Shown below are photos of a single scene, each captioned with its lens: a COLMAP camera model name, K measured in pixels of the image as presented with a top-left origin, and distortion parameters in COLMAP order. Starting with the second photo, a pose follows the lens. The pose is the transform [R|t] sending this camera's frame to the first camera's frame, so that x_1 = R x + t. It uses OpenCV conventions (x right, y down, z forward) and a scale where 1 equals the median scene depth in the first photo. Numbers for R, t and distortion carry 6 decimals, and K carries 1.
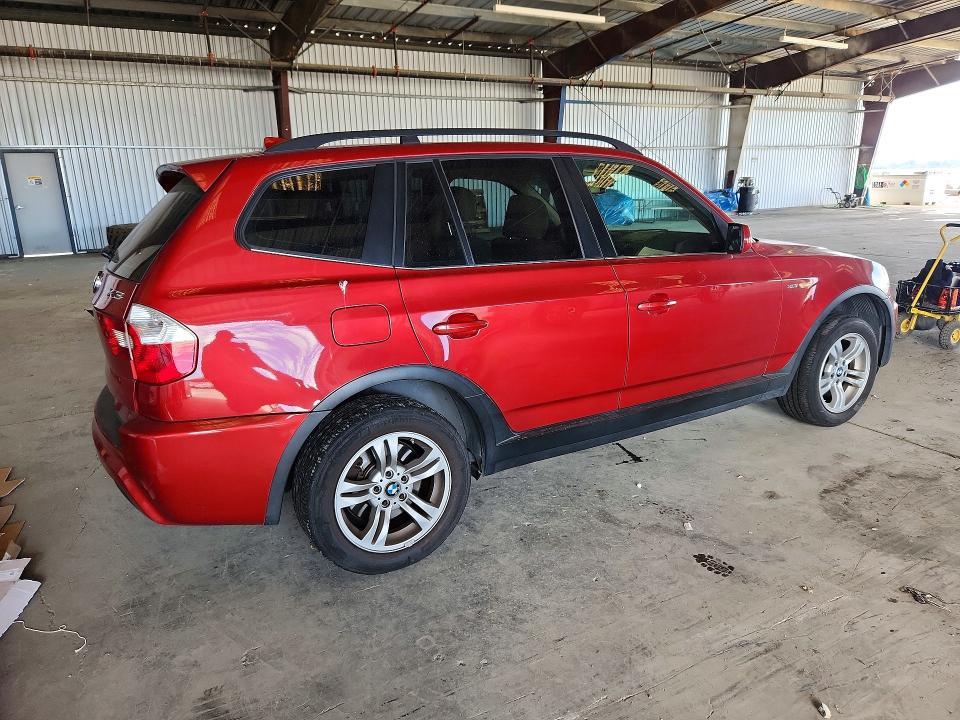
lens RADIAL K [[663.9, 0, 475.2], [0, 663.9, 362.3], [0, 0, 1]] dist [0.021843, -0.015156]
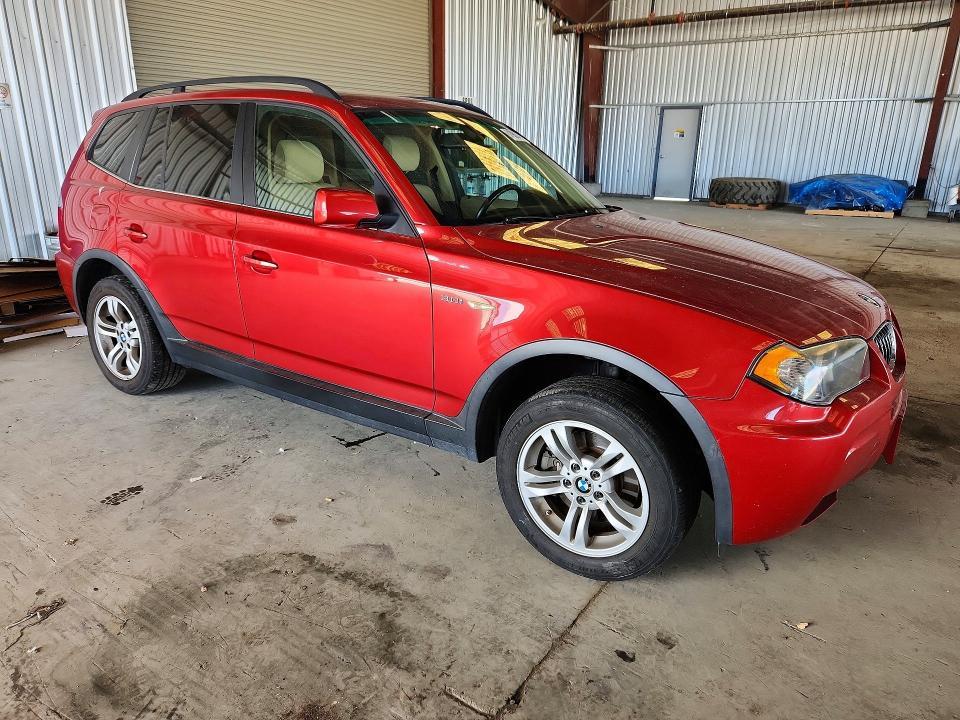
lens RADIAL K [[663.9, 0, 474.9], [0, 663.9, 357.4], [0, 0, 1]] dist [0.021843, -0.015156]
pose [[0.429467, 0.312279, -0.847372, 1.122579], [-0.267627, 0.940172, 0.210839, -0.215573], [0.862516, 0.136232, 0.487348, 0.738662]]
